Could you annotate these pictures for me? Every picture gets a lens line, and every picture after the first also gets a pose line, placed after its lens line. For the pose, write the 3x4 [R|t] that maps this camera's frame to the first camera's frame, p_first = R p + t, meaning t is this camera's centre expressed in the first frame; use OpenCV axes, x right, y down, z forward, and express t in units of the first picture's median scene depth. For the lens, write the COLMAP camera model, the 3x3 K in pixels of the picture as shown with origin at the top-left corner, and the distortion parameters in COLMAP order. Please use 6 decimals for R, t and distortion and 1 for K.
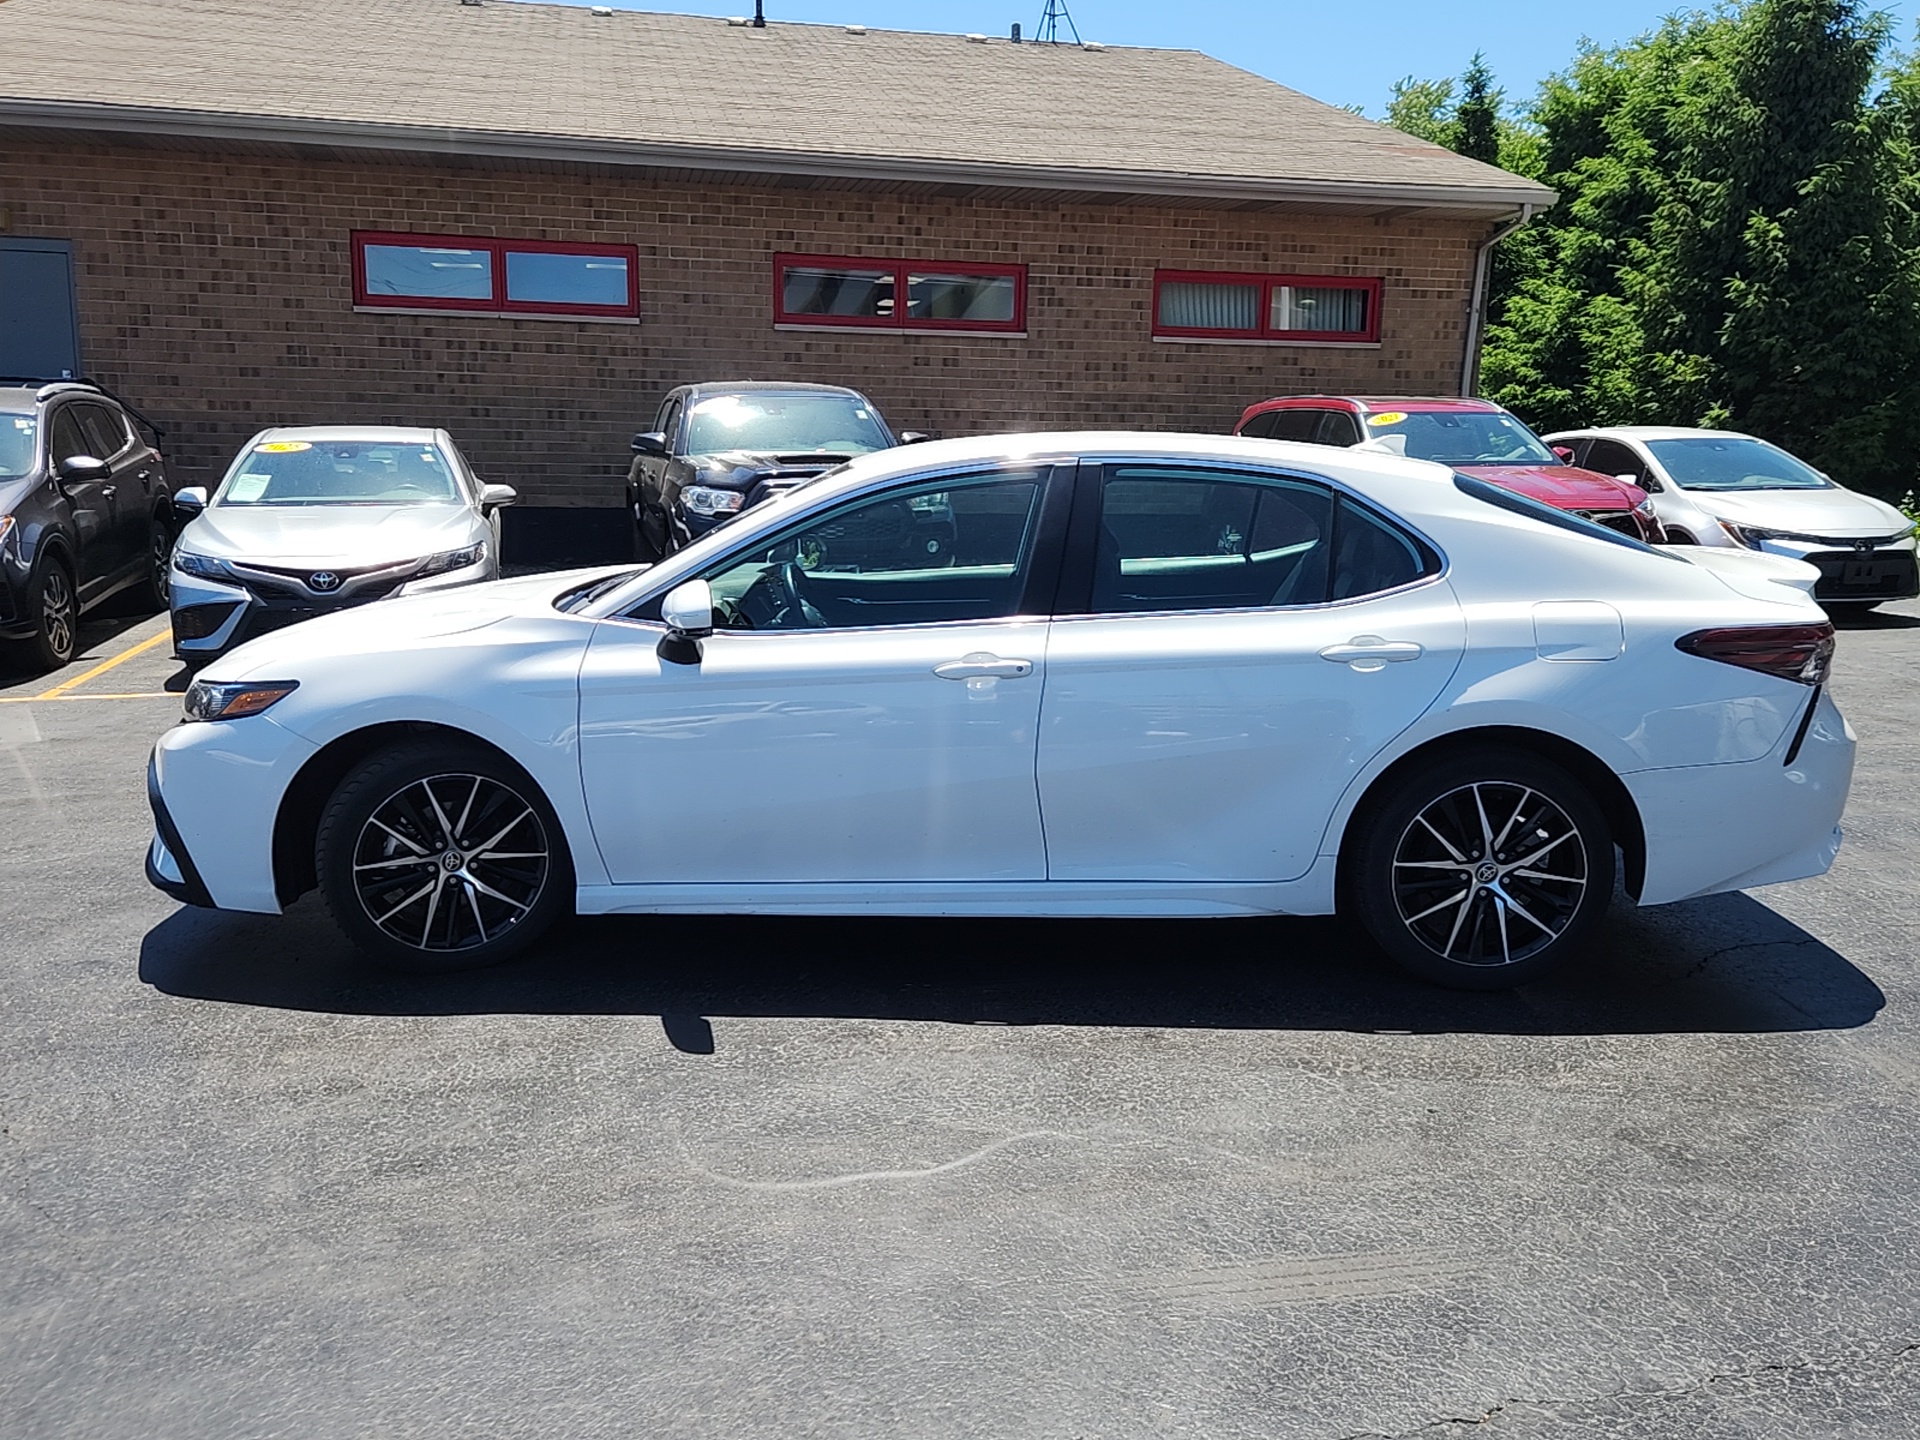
lens RADIAL K [[1460.6, 0, 957.1], [0, 1460.6, 753.8], [0, 0, 1]] dist [0.024235, -0.015127]
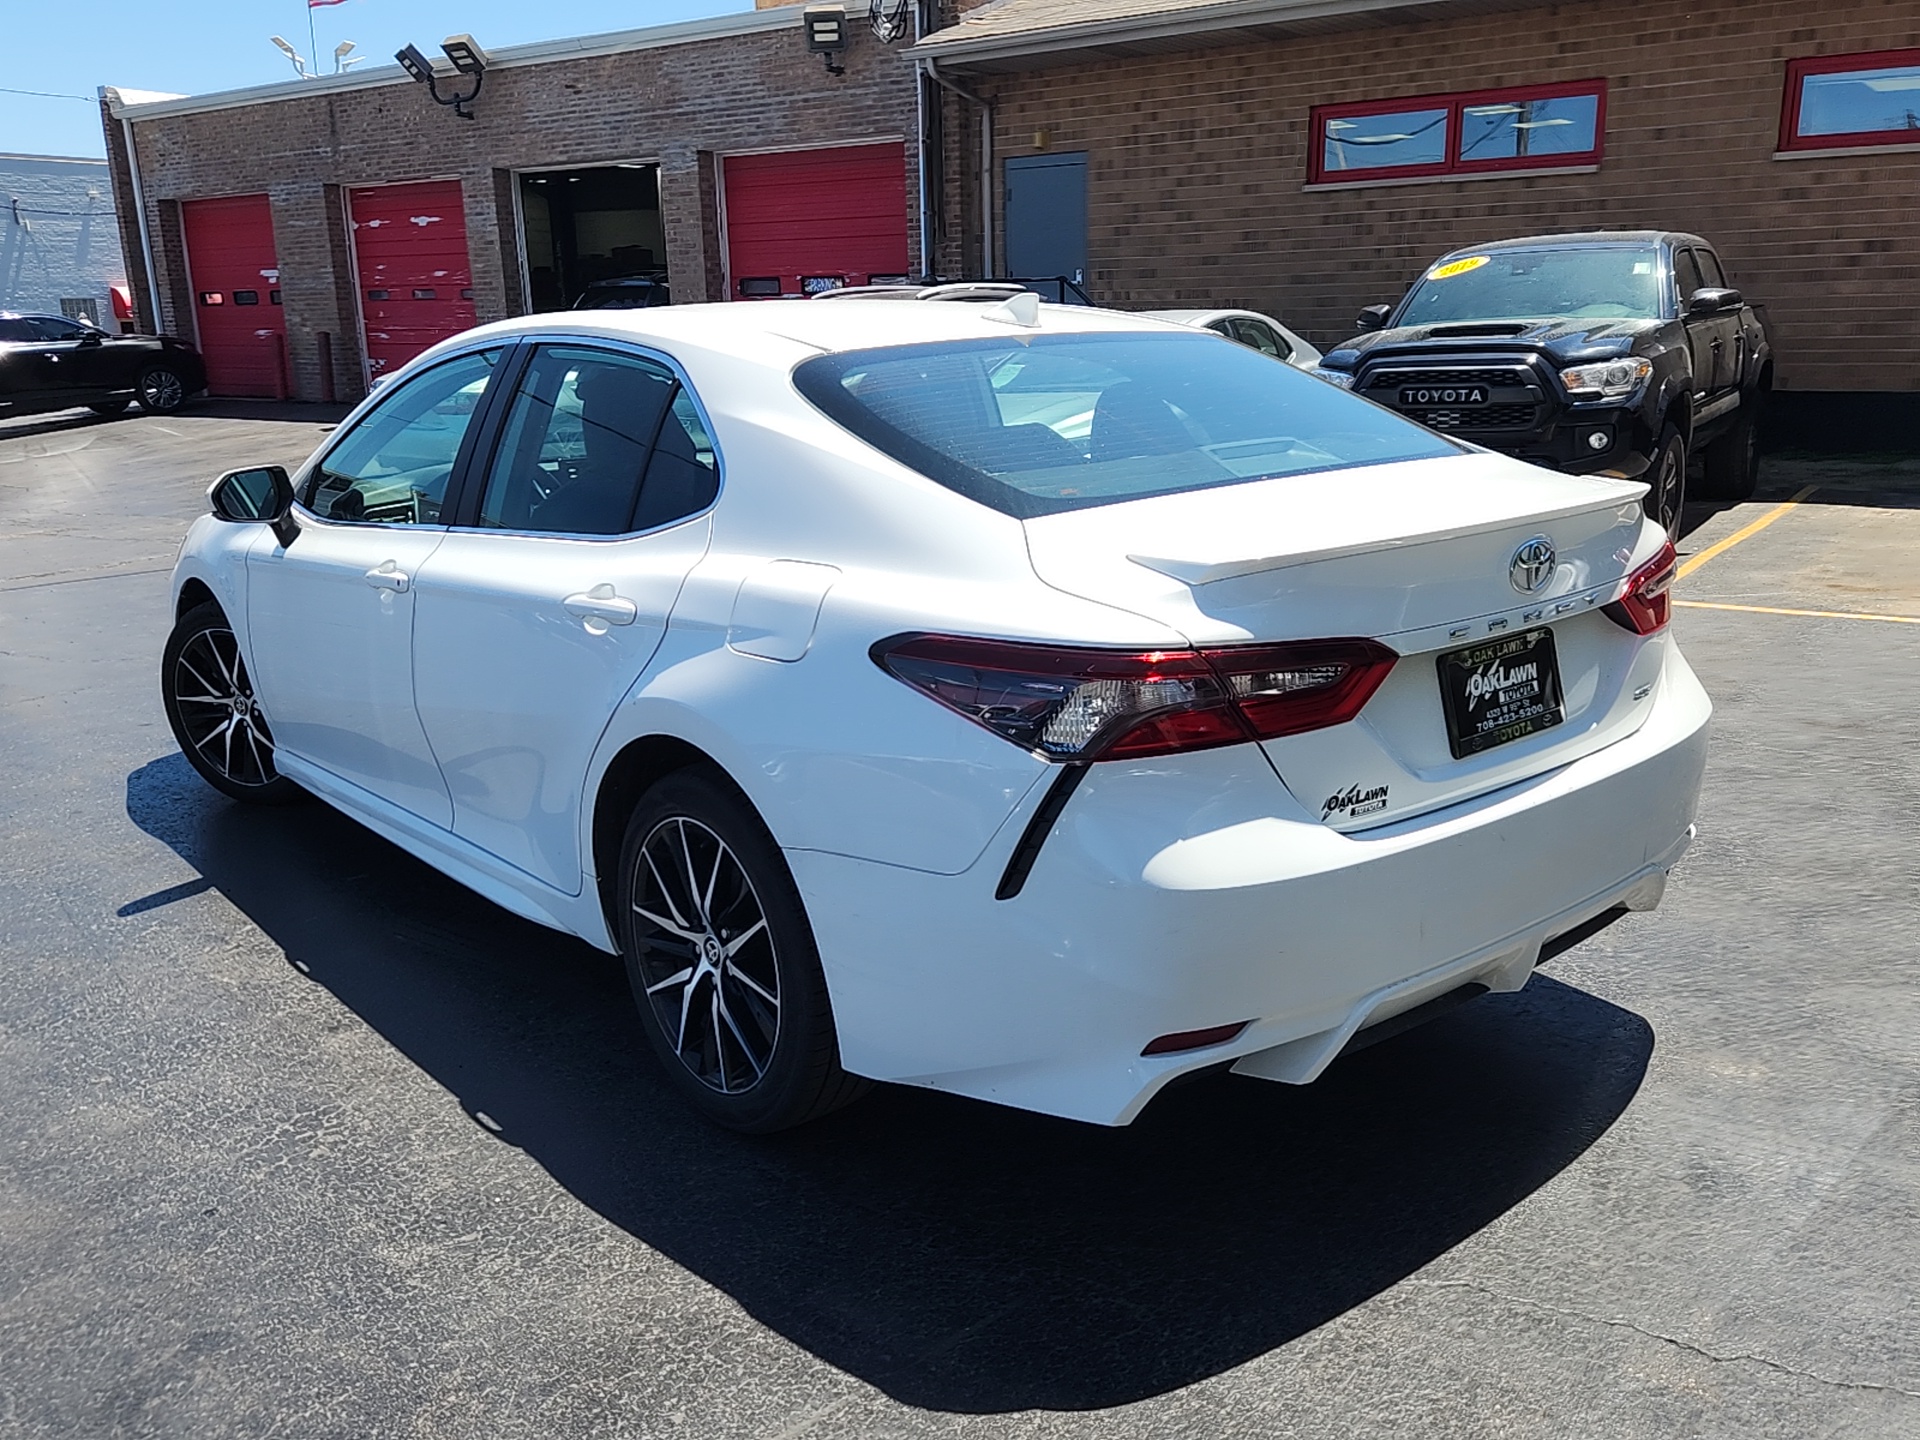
lens RADIAL K [[1460.6, 0, 957.1], [0, 1460.6, 753.8], [0, 0, 1]] dist [0.024235, -0.015127]
pose [[0.713847, 0.165541, -0.680455, 0.166280], [-0.111638, 0.986134, 0.122790, -0.019607], [0.691346, -0.011688, 0.722429, 0.110994]]
